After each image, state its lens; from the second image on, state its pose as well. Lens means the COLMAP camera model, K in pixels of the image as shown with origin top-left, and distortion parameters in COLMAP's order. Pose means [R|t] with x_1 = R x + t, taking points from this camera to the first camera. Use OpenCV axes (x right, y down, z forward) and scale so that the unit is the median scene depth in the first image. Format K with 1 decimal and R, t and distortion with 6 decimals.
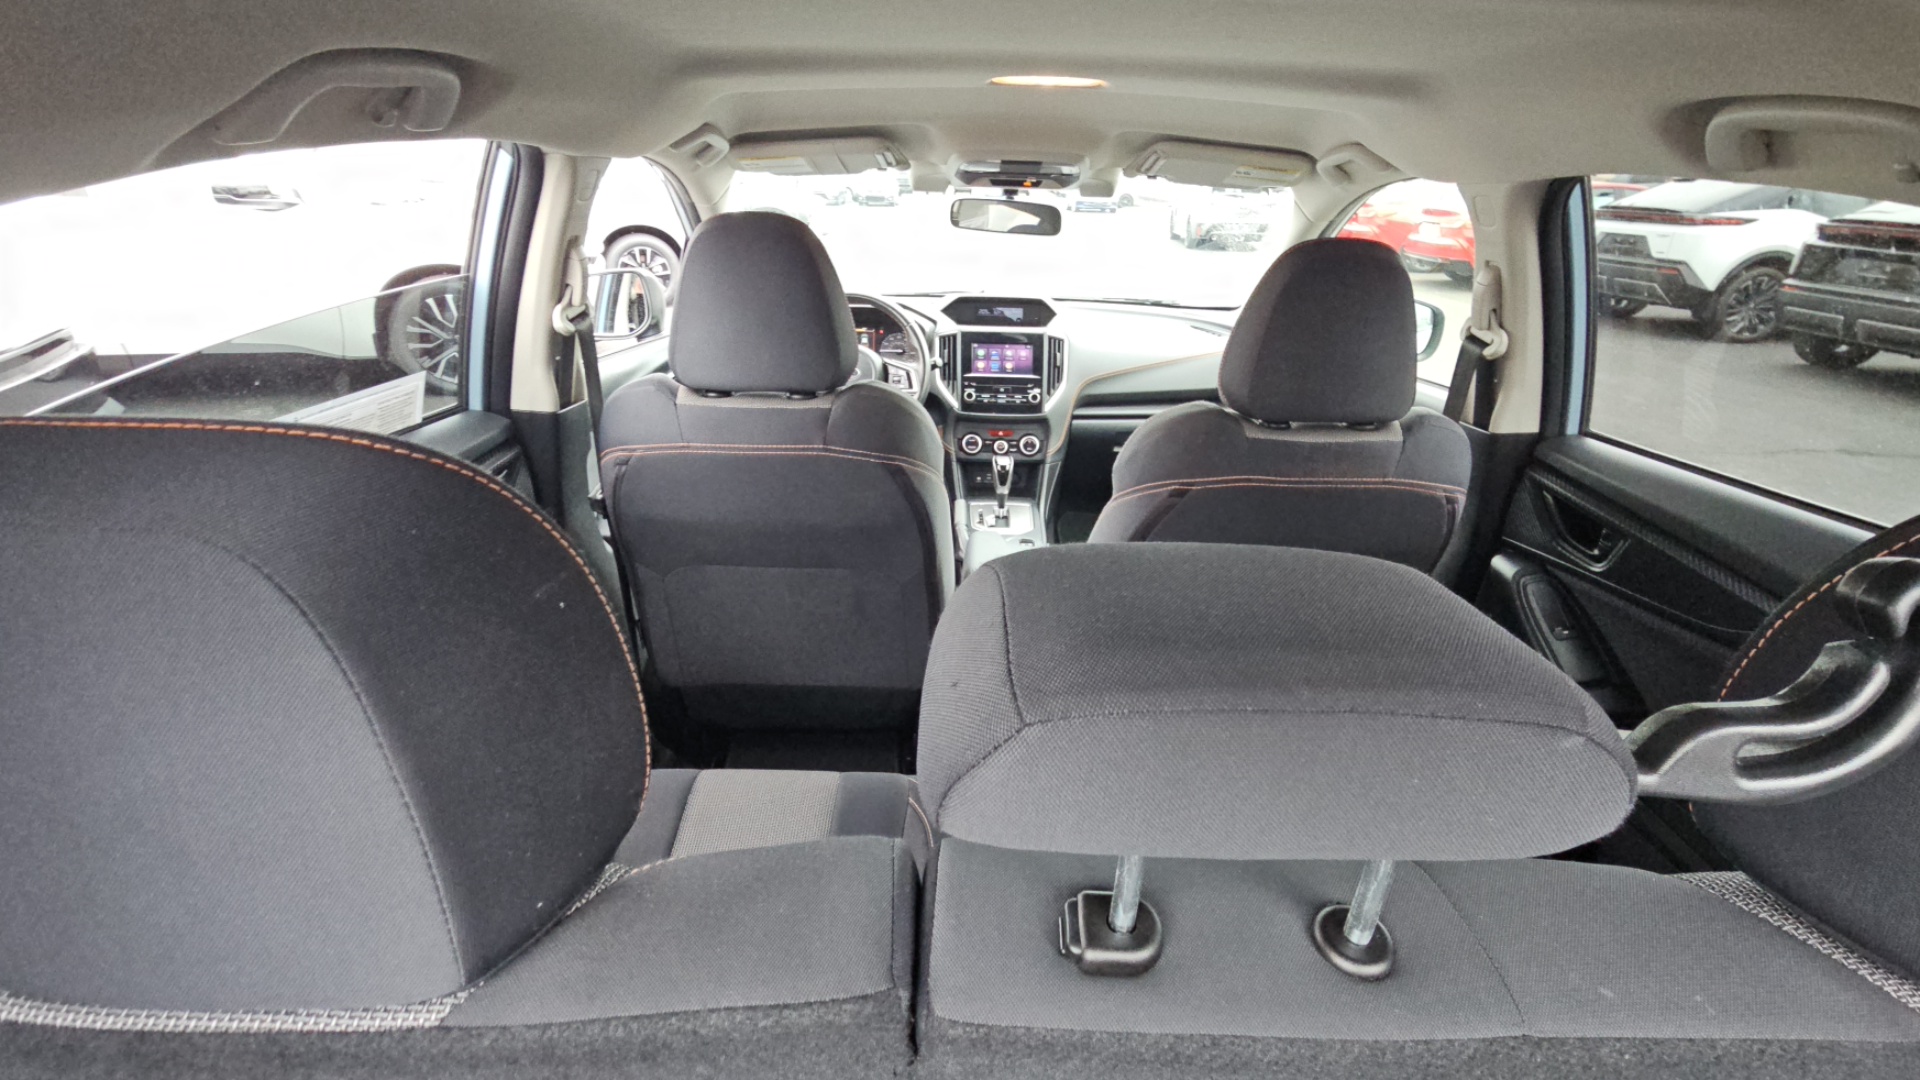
lens RADIAL K [[859.4, 0, 978.8], [0, 859.4, 543.0], [0, 0, 1]] dist [0.008318, -0.006333]
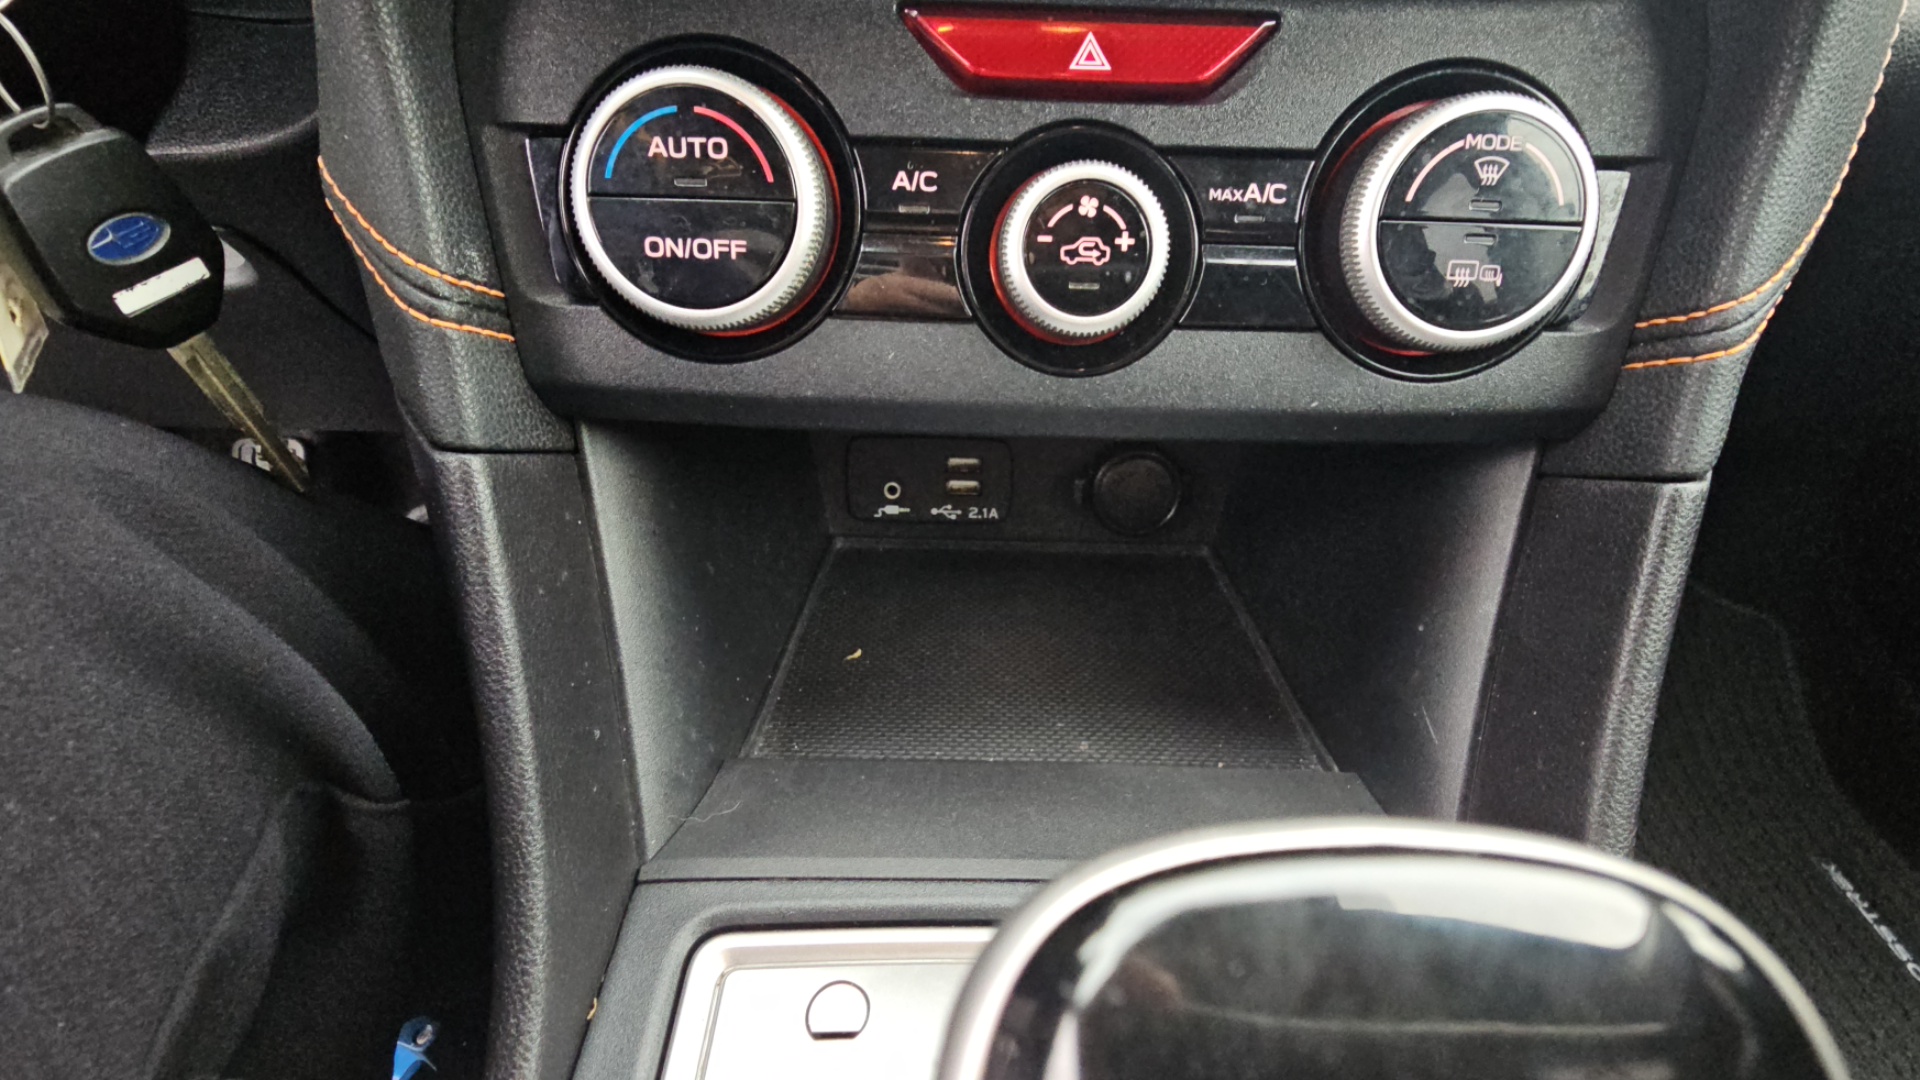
lens RADIAL K [[865.2, 0, 982.4], [0, 865.2, 540.3], [0, 0, 1]] dist [0.007942, -0.006962]
pose [[0.999820, 0.015699, -0.010619, 0.017303], [-0.013314, 0.980510, 0.196017, -0.099075], [0.013489, -0.195840, 0.980543, 0.895594]]
